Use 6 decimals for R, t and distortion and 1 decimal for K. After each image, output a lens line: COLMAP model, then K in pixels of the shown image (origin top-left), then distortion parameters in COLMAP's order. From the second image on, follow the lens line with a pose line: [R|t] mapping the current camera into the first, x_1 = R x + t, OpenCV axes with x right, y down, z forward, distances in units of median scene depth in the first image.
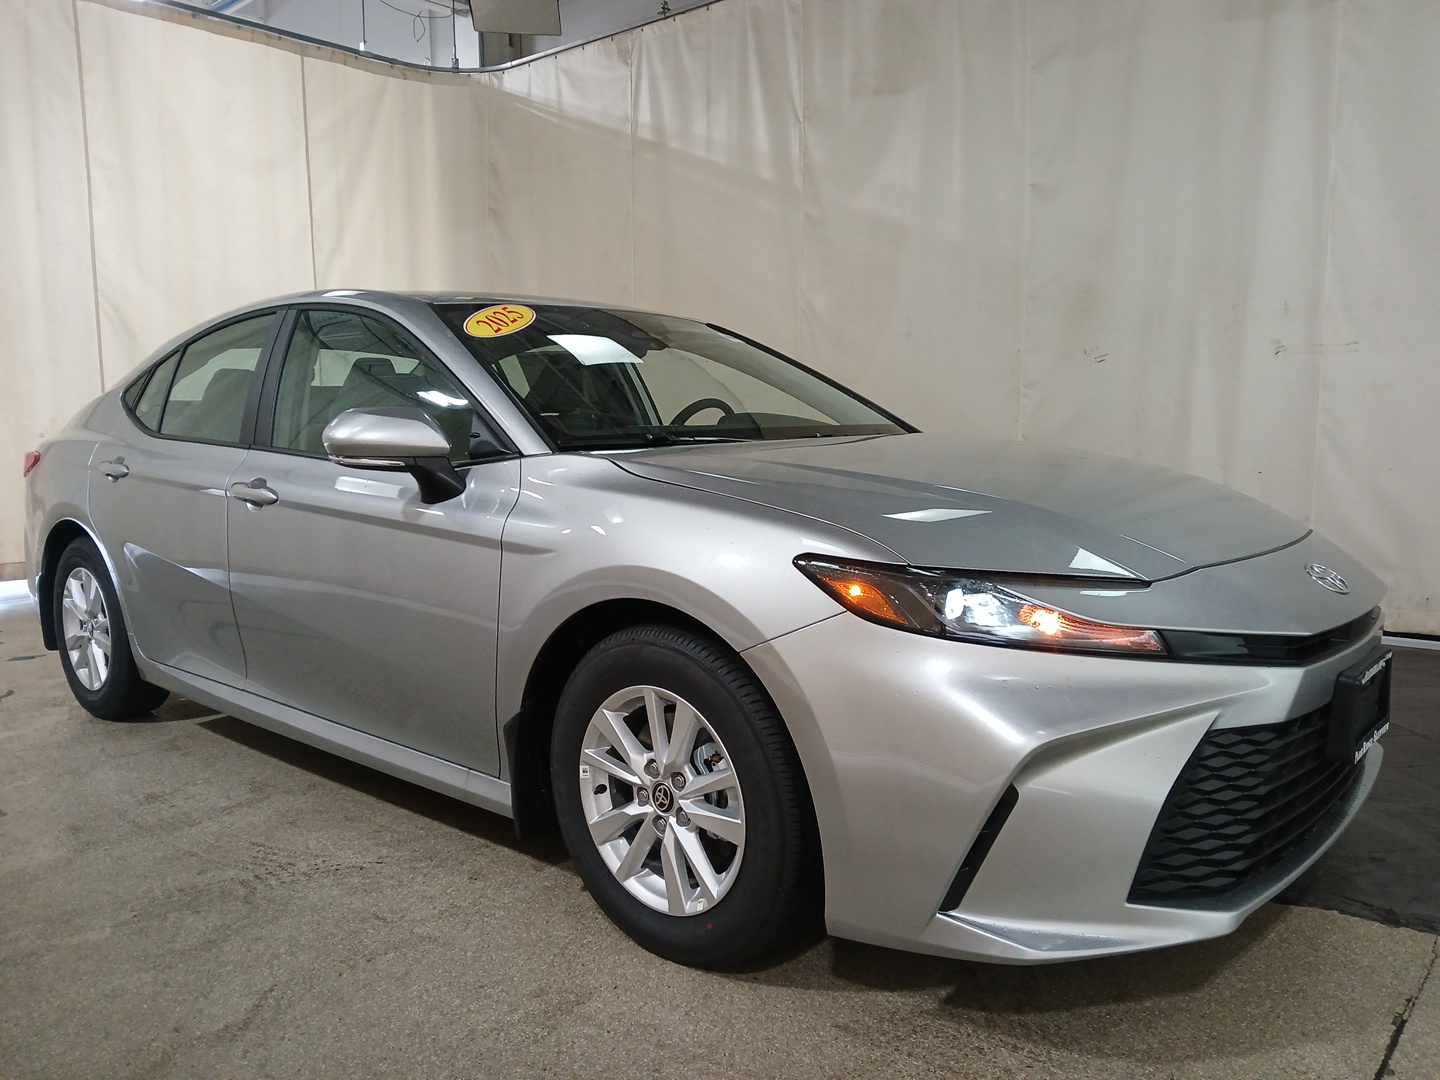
lens RADIAL K [[1117.8, 0, 718.0], [0, 1117.8, 546.8], [0, 0, 1]] dist [0.028224, -0.048853]
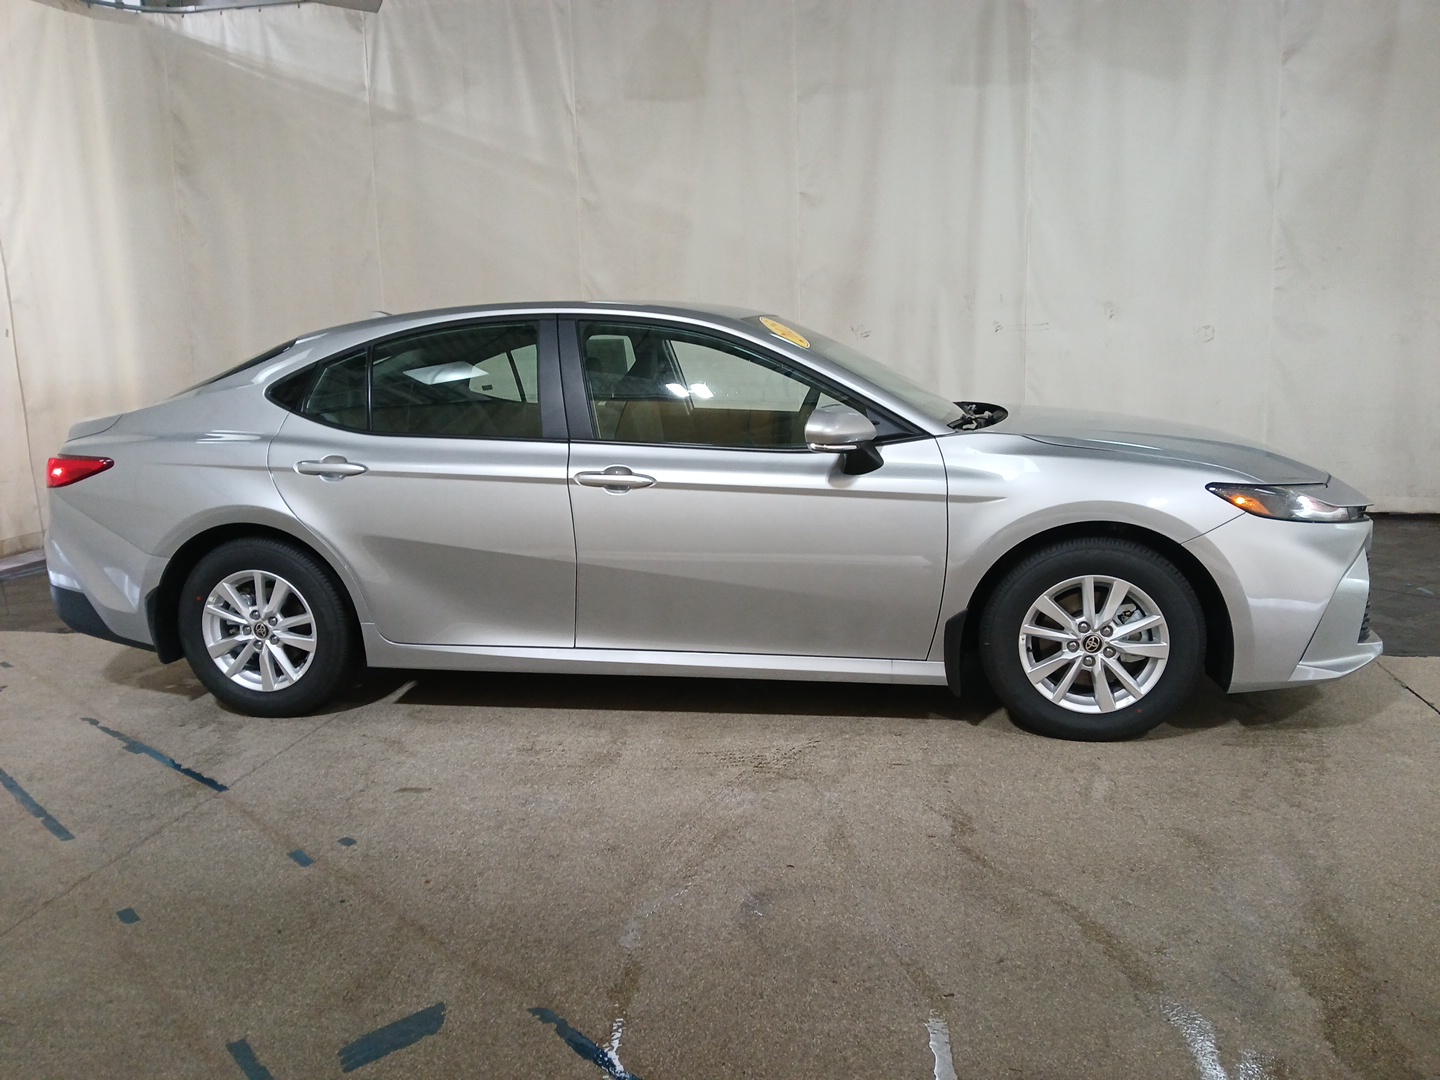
lens RADIAL K [[1117.8, 0, 719.9], [0, 1117.8, 552.2], [0, 0, 1]] dist [0.028224, -0.048853]
pose [[0.859423, -0.108037, 0.499720, -0.461180], [0.080800, 0.993836, 0.075903, -0.025961], [-0.504841, -0.024855, 0.862855, -0.043347]]
